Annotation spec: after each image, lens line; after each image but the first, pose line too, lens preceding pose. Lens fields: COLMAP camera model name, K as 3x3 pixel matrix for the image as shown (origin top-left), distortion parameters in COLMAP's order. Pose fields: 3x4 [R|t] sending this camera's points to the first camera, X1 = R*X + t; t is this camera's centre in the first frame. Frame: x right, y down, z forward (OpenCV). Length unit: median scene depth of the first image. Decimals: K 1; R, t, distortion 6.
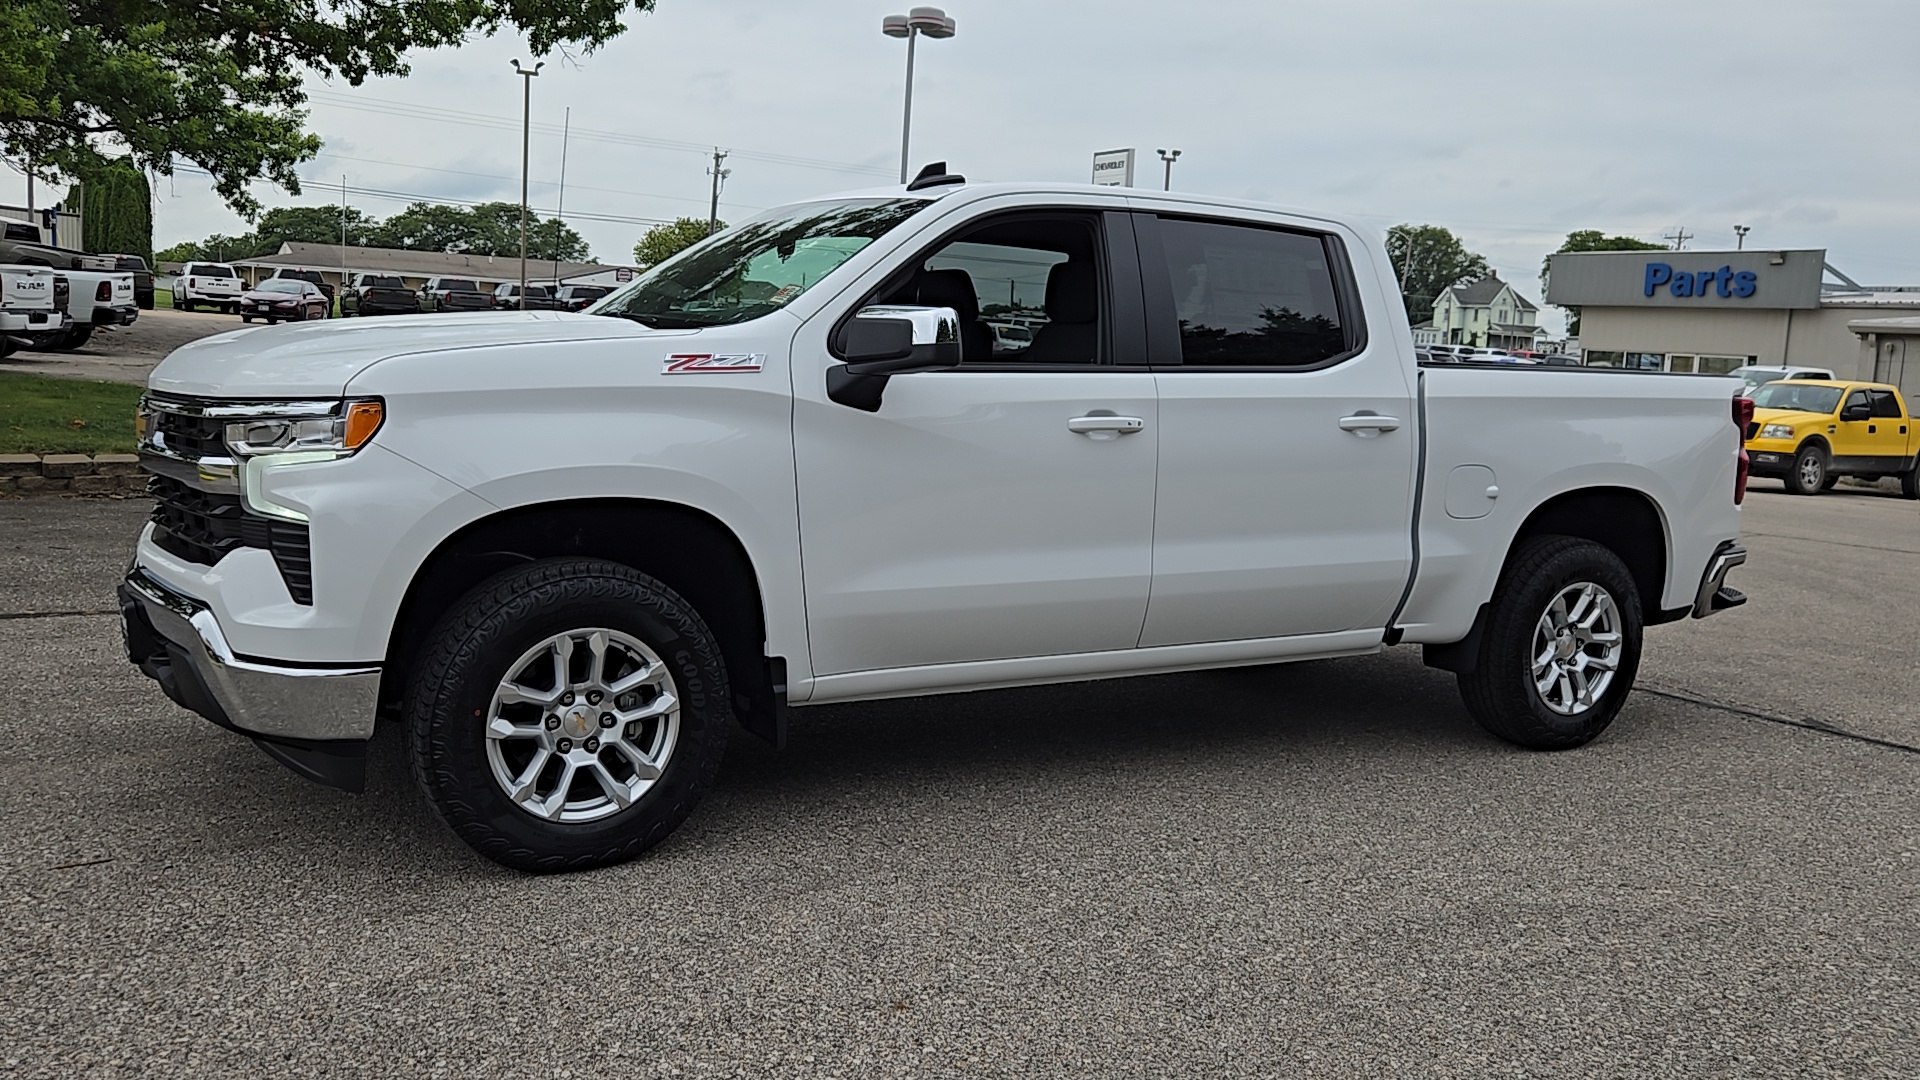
lens RADIAL K [[1588.5, 0, 956.7], [0, 1588.5, 540.2], [0, 0, 1]] dist [0.013472, 0.001275]
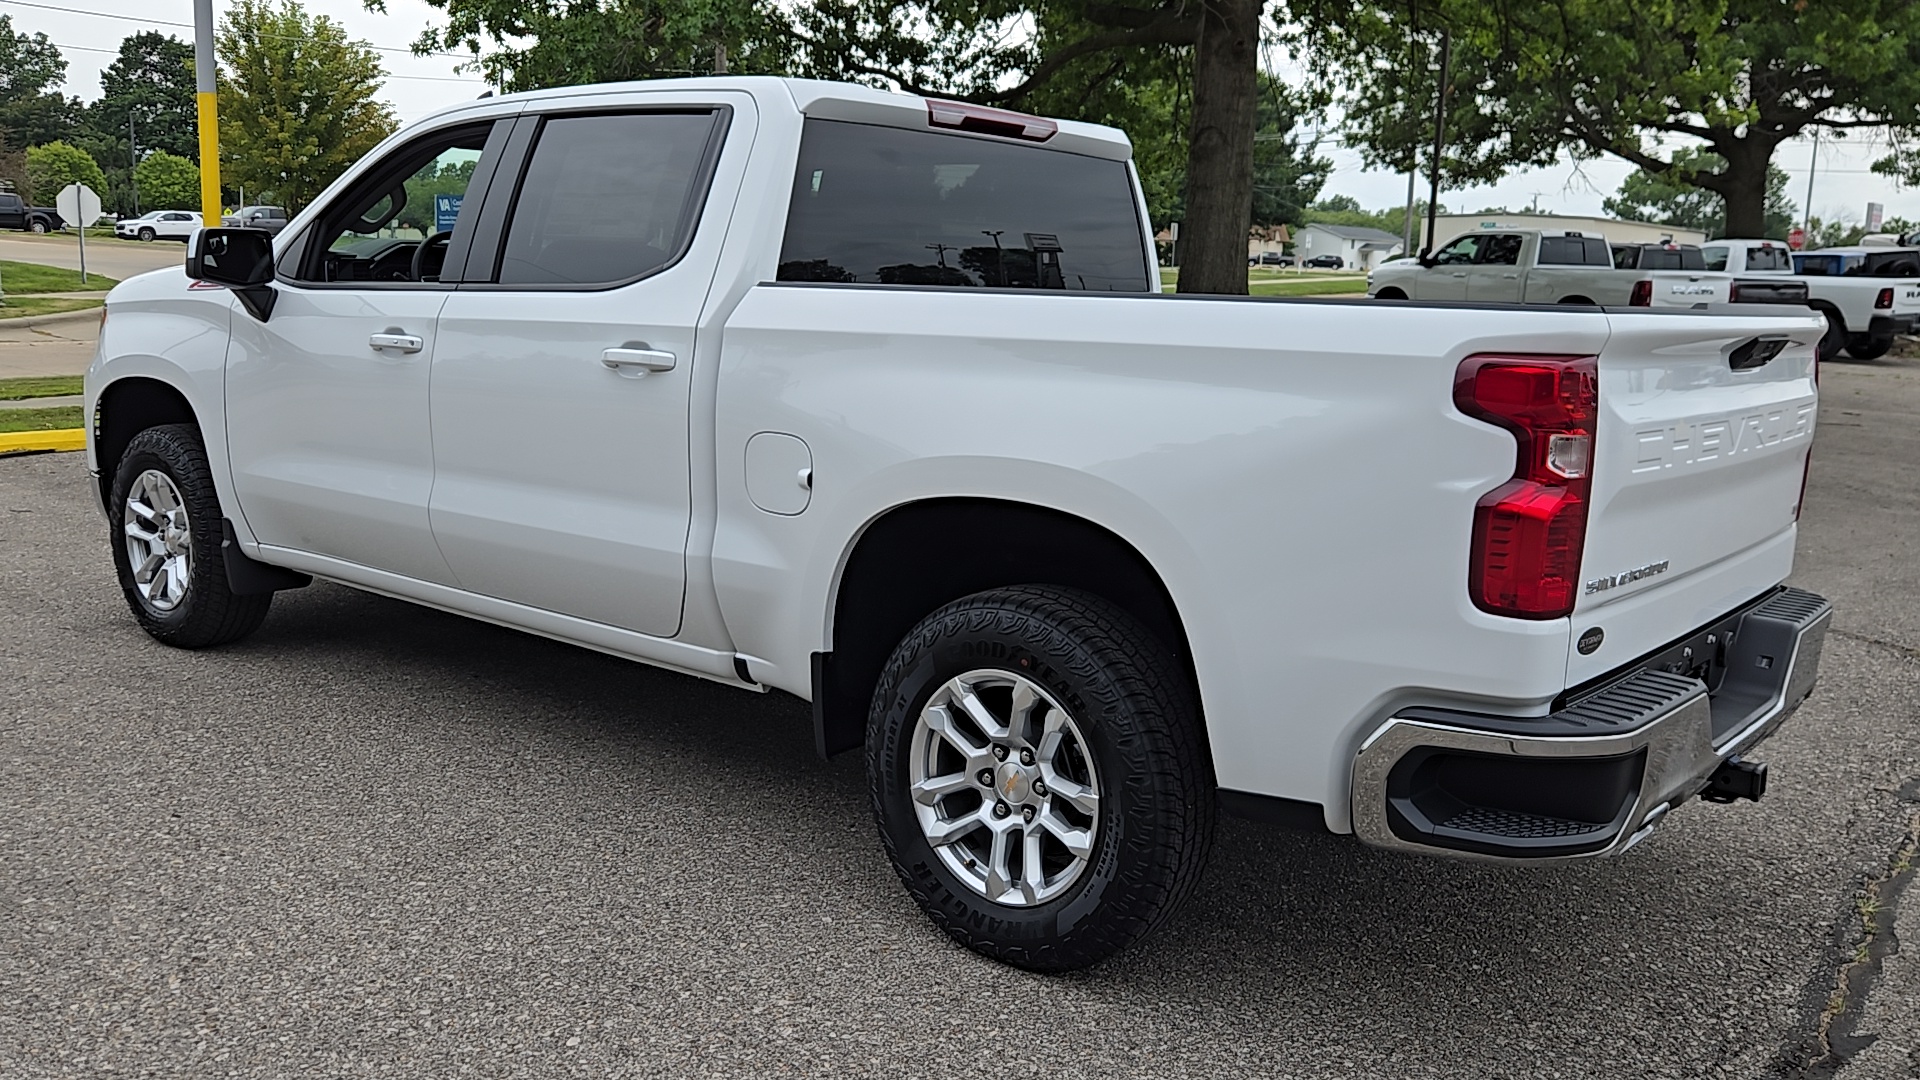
lens RADIAL K [[1600.1, 0, 957.2], [0, 1600.1, 535.3], [0, 0, 1]] dist [0.009703, -0.016368]
pose [[0.346923, 0.116343, -0.930650, 0.888599], [-0.134574, 0.988184, 0.073370, -0.058272], [0.928189, 0.099788, 0.358481, 0.765148]]
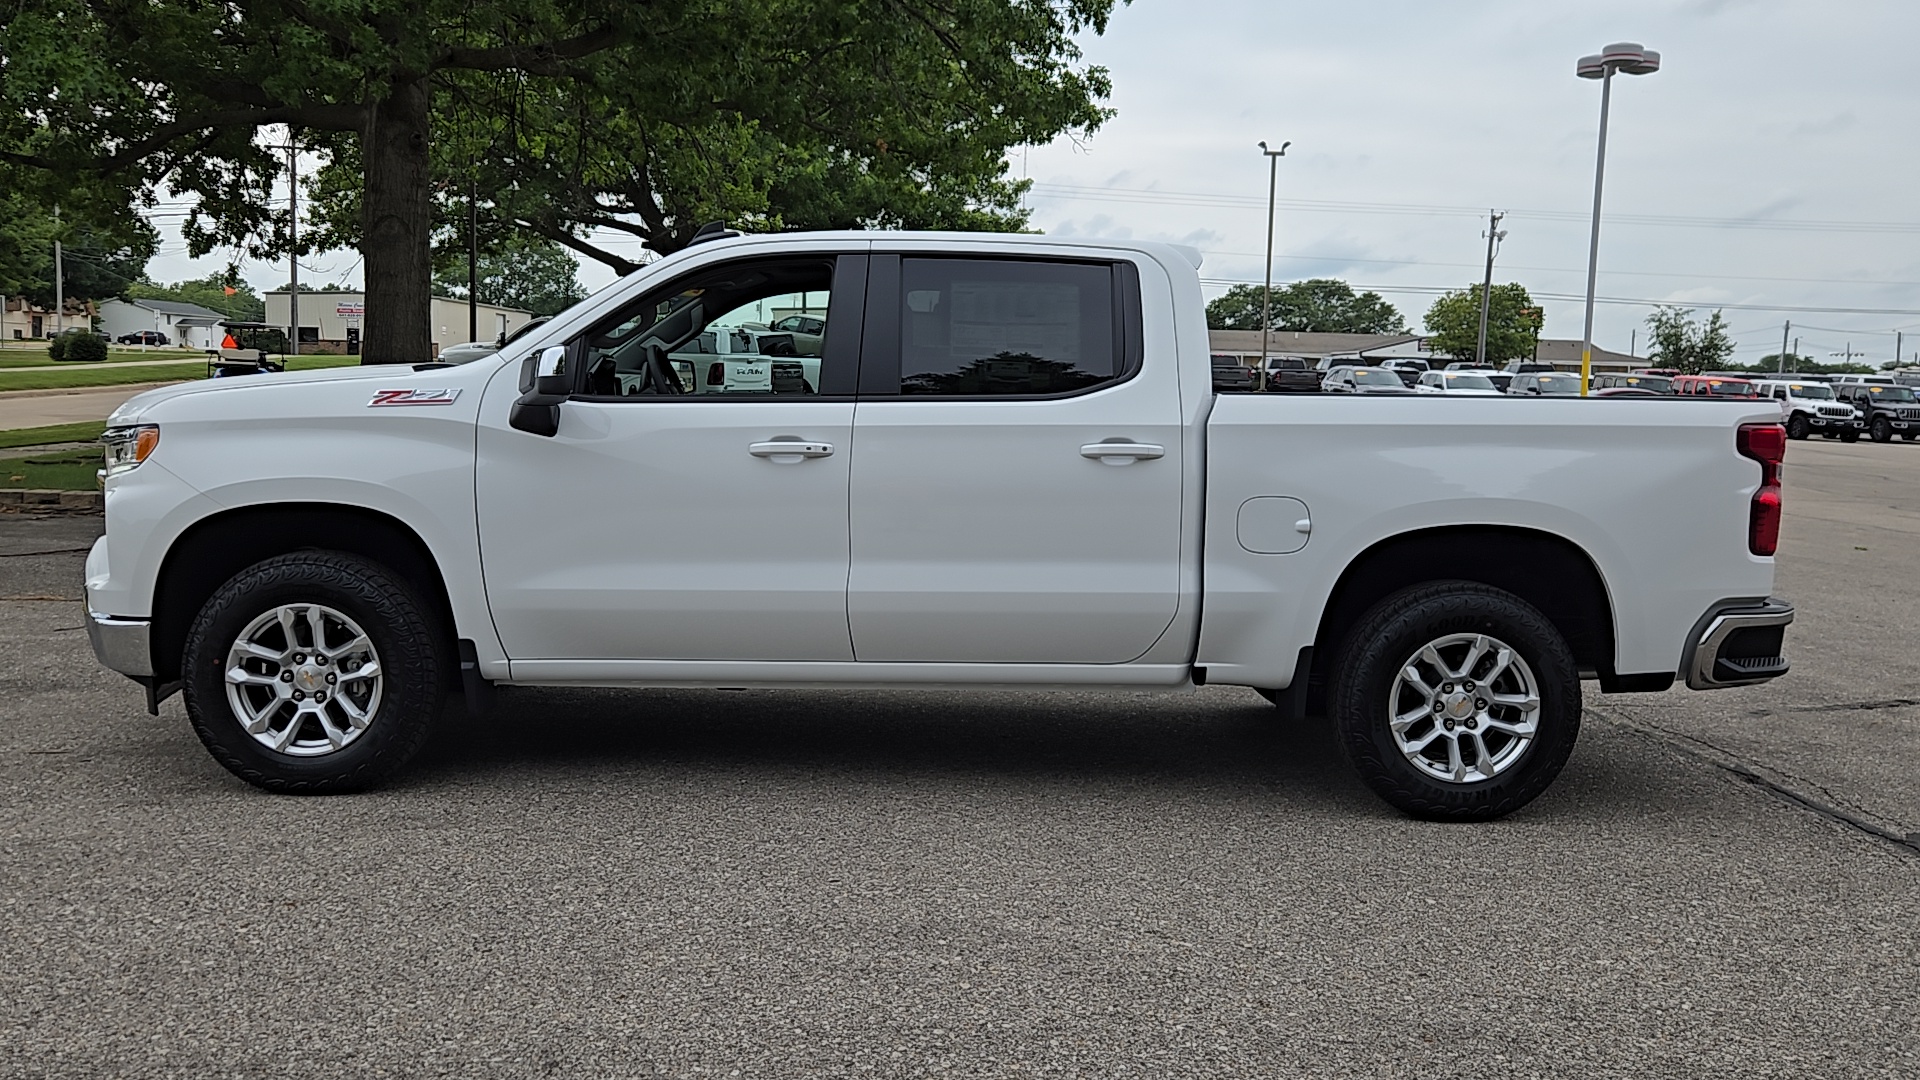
lens RADIAL K [[1588.5, 0, 956.7], [0, 1588.5, 540.2], [0, 0, 1]] dist [0.013472, 0.001275]
pose [[0.874053, 0.020549, -0.485395, 0.564614], [-0.042549, 0.998504, -0.034347, 0.017090], [0.483963, 0.050674, 0.873620, 0.084239]]
